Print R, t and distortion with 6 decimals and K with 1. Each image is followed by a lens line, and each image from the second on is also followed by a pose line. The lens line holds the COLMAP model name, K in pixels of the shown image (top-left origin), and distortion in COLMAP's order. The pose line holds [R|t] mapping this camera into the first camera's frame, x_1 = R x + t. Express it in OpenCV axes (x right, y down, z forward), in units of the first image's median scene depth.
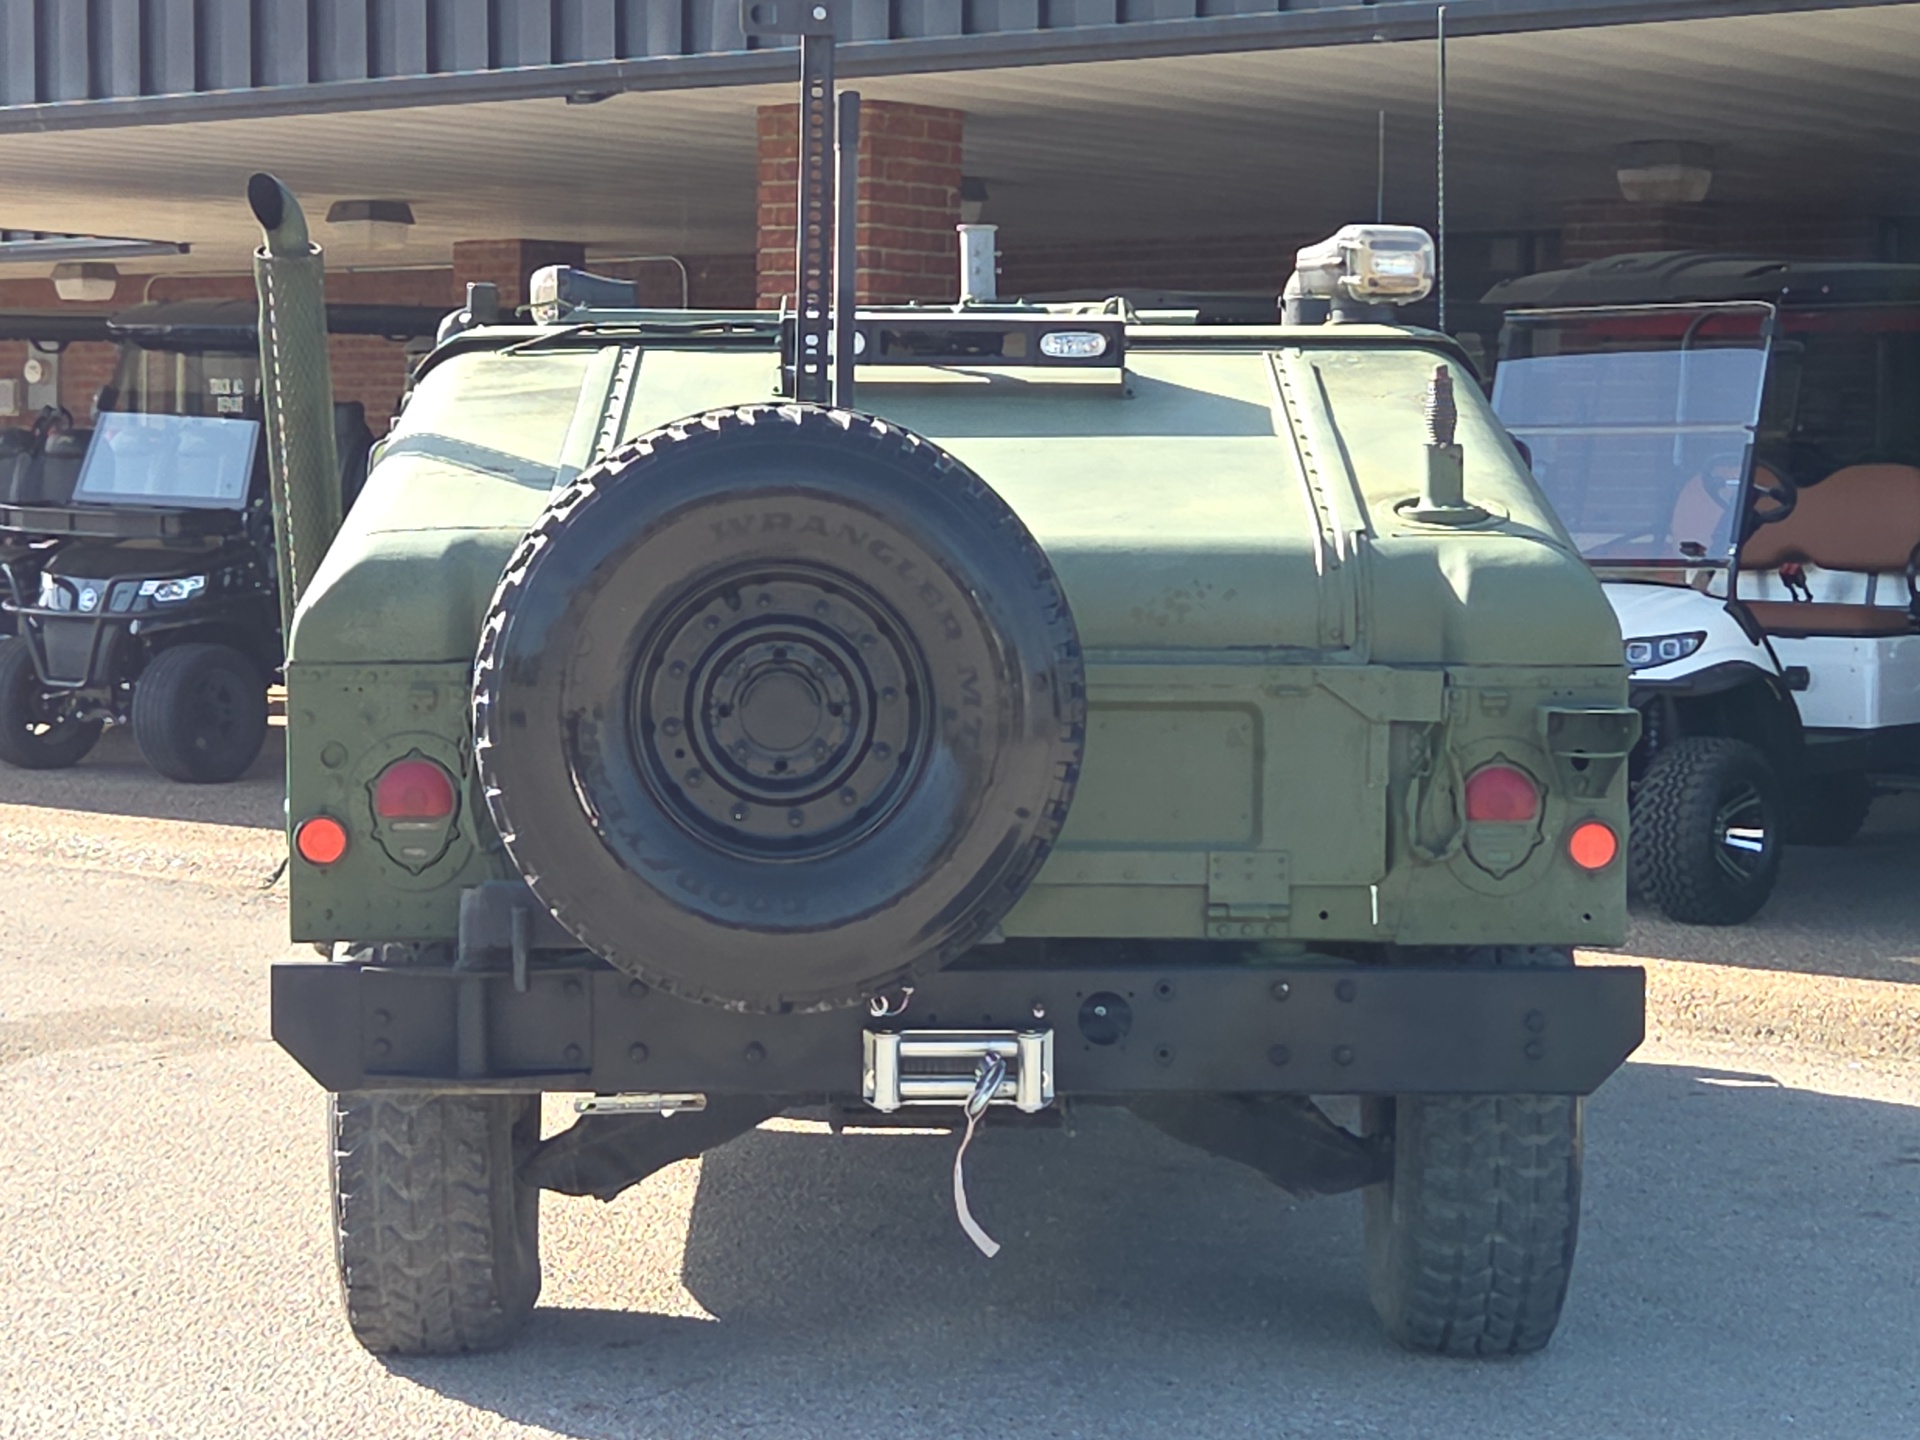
lens RADIAL K [[4166.1, 0, 960.0], [0, 4166.1, 720.0], [0, 0, 1]] dist [0.011250, 0.062897]
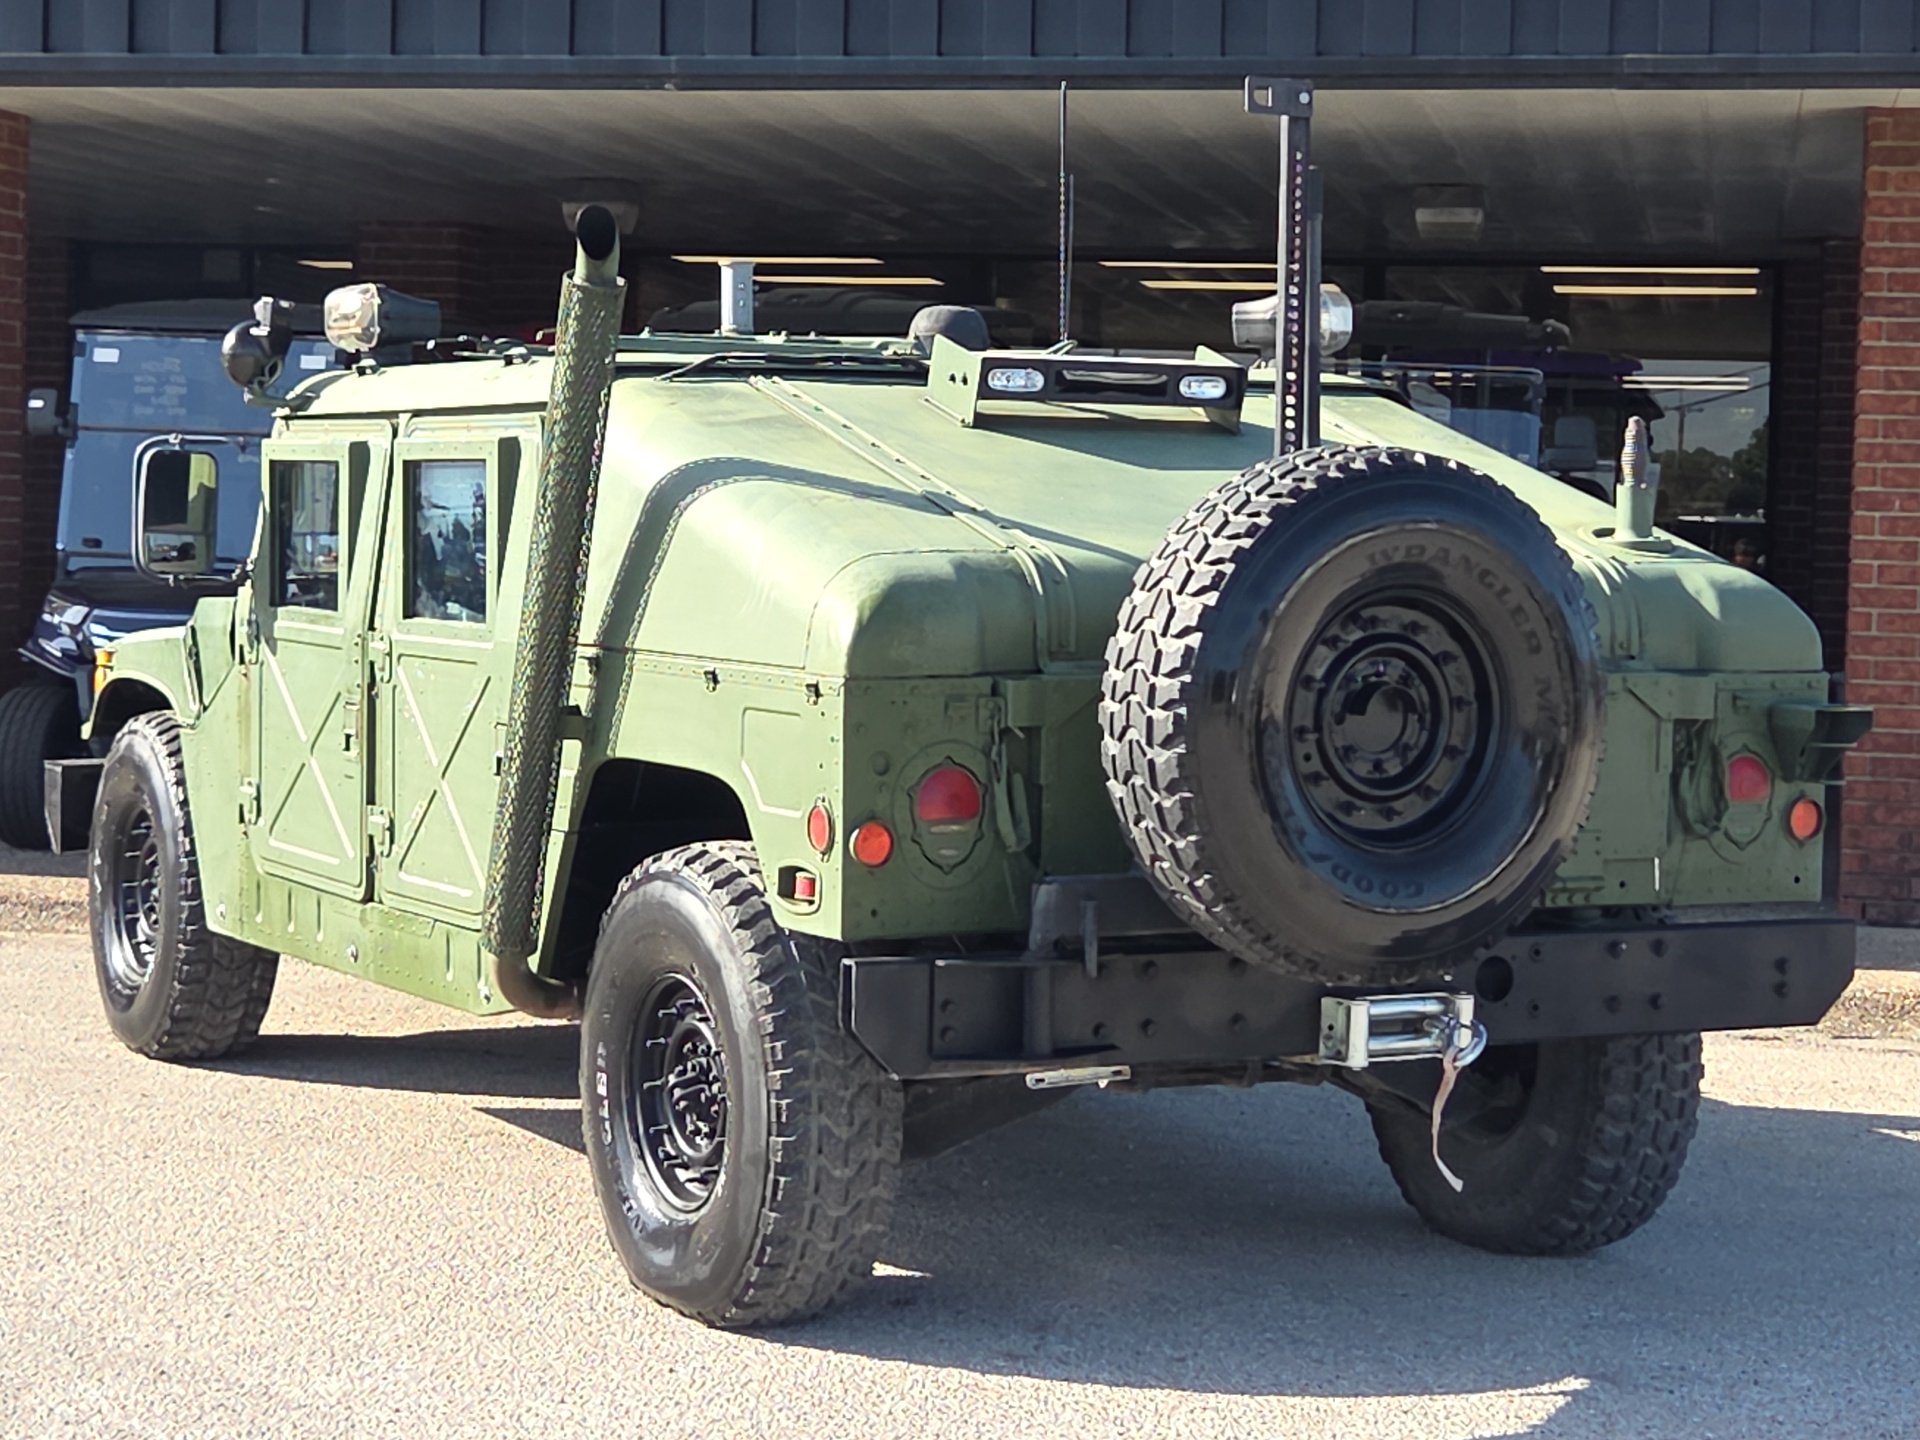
lens RADIAL K [[3901.5, 0, 960.0], [0, 3901.5, 720.0], [0, 0, 1]] dist [0.035619, -0.172818]
pose [[0.890920, -0.013202, 0.453969, -0.580162], [0.010089, 0.999906, 0.009280, -0.011804], [-0.454049, -0.003688, 0.890969, 0.099757]]
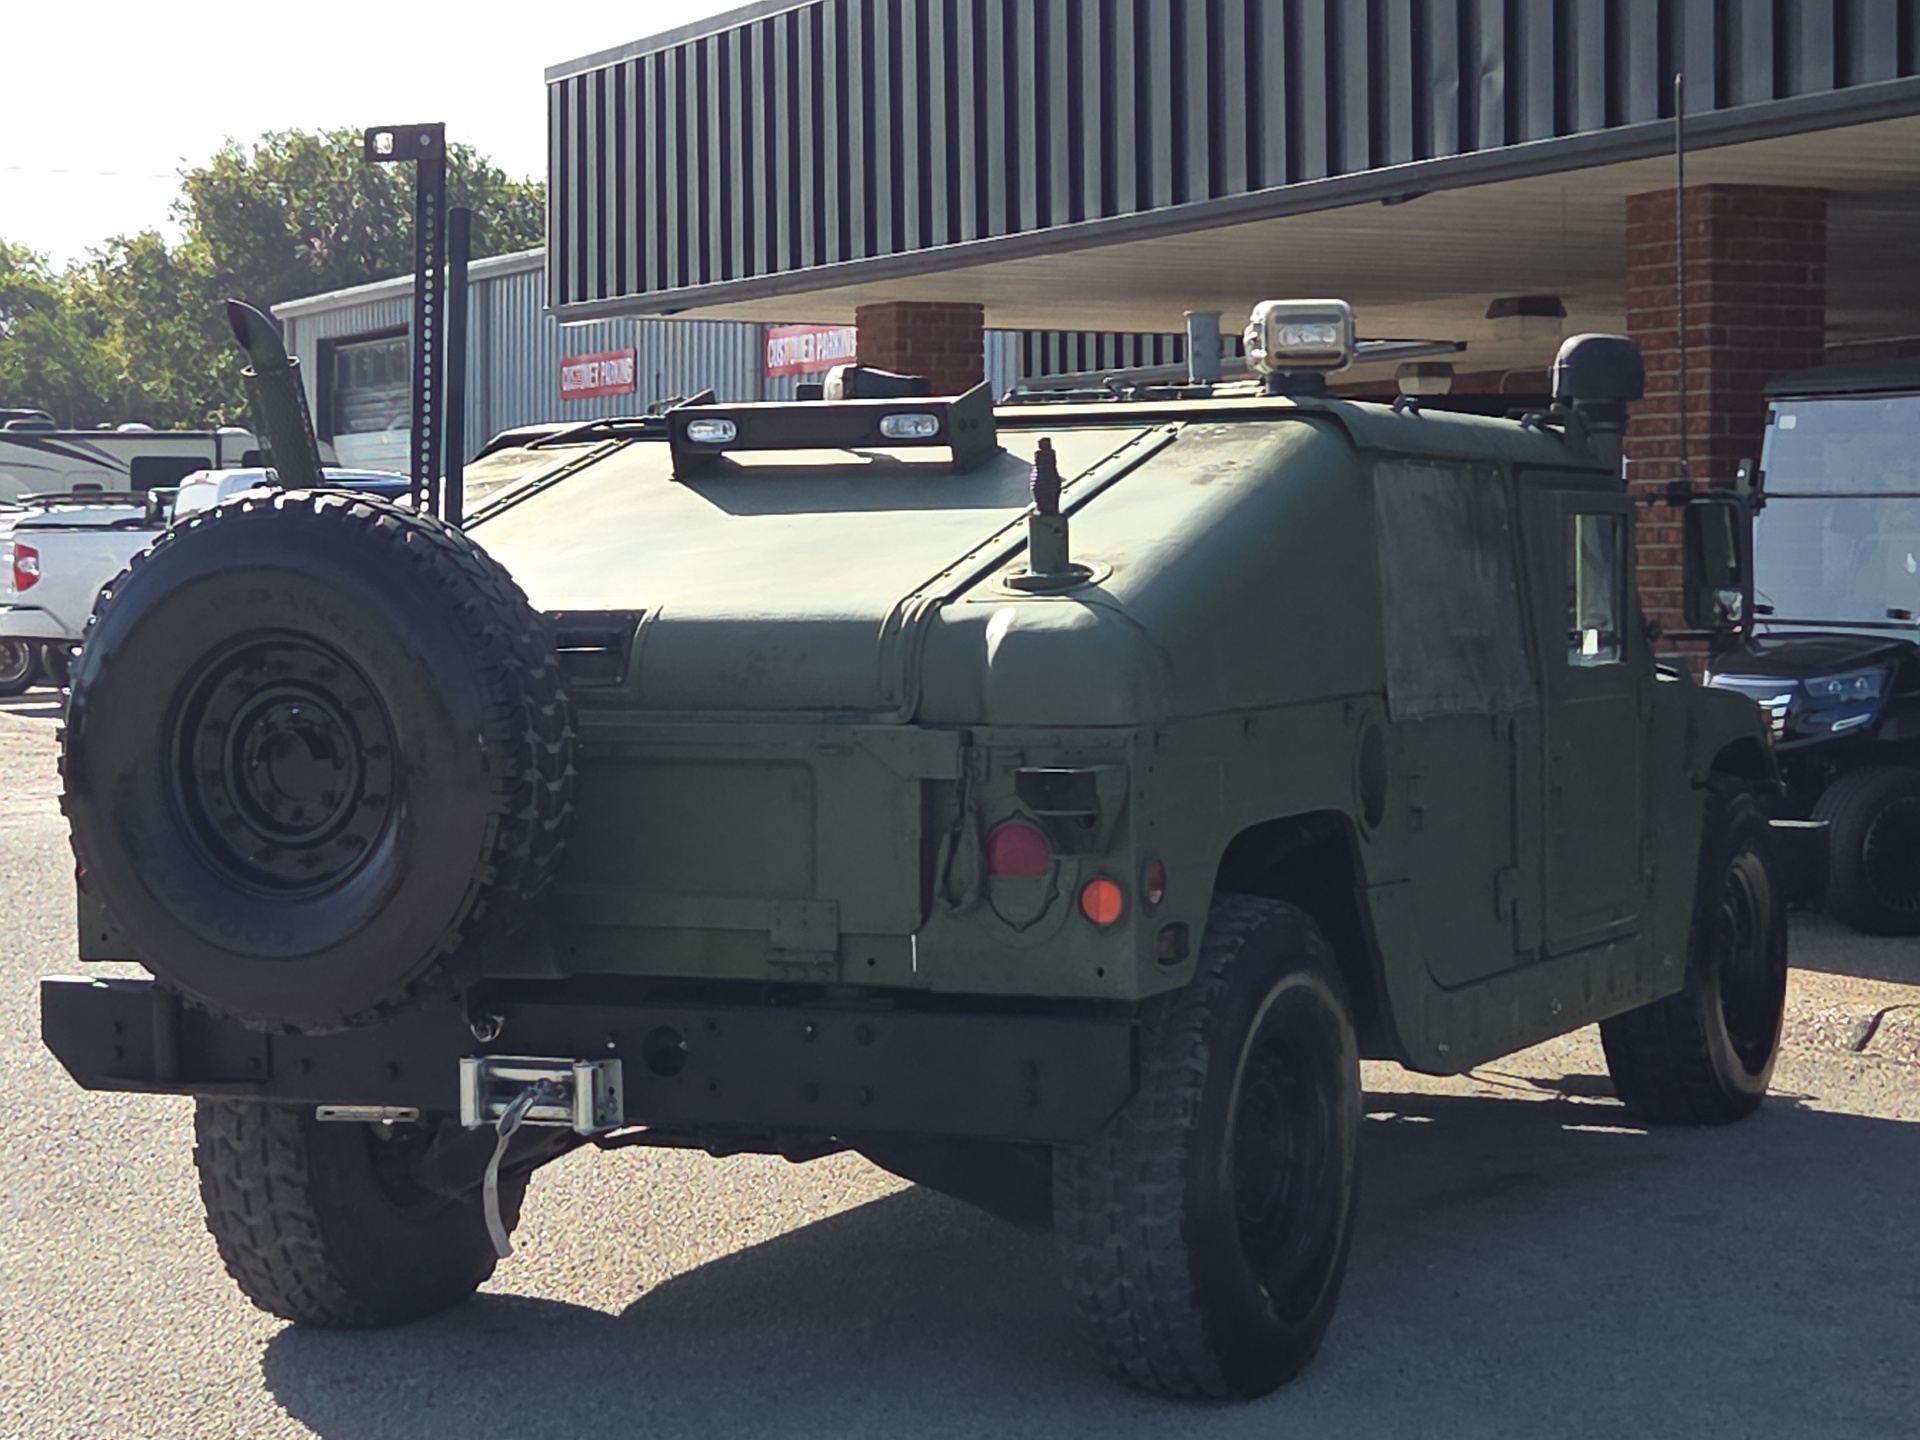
lens RADIAL K [[3818.2, 0, 960.0], [0, 3818.2, 720.0], [0, 0, 1]] dist [0.033679, -0.150581]
pose [[0.905930, 0.001375, -0.423424, 0.515709], [-0.007565, 0.999888, -0.012939, -0.002055], [0.423359, 0.014925, 0.905839, 0.132876]]
